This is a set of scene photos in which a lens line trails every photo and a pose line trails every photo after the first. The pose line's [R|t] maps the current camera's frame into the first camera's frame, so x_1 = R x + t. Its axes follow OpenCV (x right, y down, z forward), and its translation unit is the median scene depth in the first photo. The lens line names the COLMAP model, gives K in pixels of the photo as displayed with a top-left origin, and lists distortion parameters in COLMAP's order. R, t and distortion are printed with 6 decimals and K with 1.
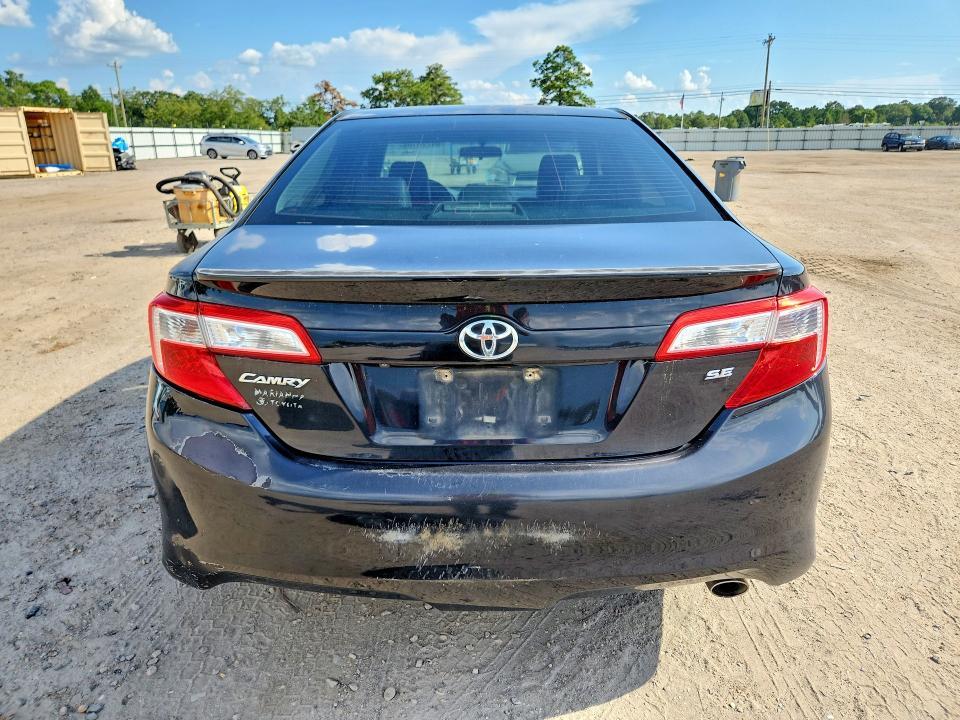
lens RADIAL K [[702.0, 0, 476.0], [0, 702.0, 357.8], [0, 0, 1]] dist [-0.011006, 0.002678]
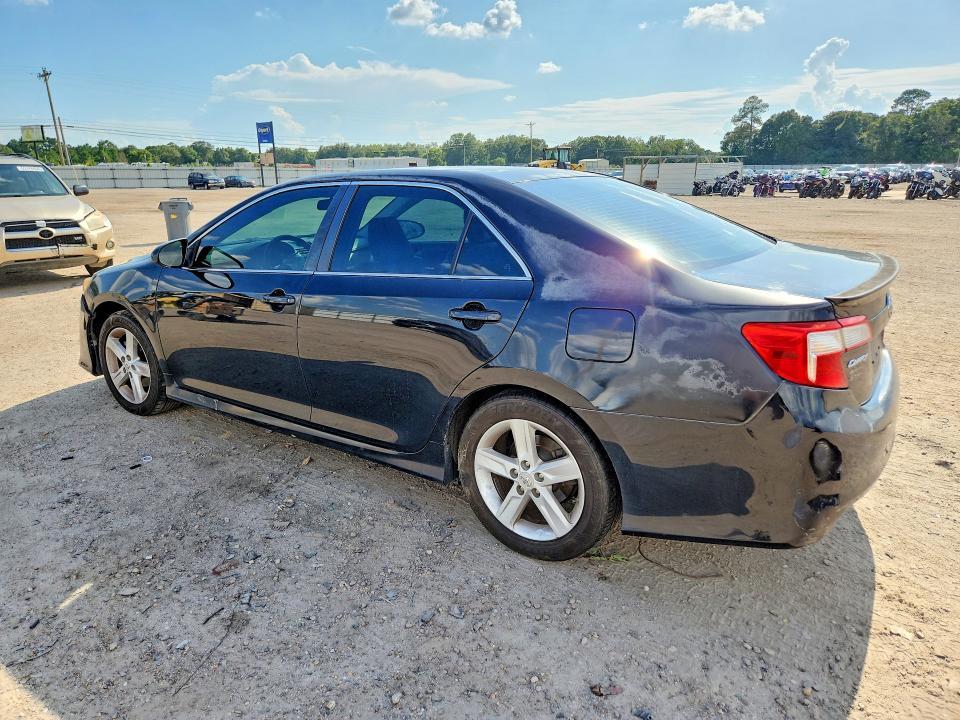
lens RADIAL K [[702.0, 0, 478.9], [0, 702.0, 357.6], [0, 0, 1]] dist [-0.011006, 0.002678]
pose [[0.520789, -0.204782, 0.828760, -0.120834], [0.244124, 0.965987, 0.085284, -0.018759], [-0.818036, 0.157905, 0.553067, 0.051161]]
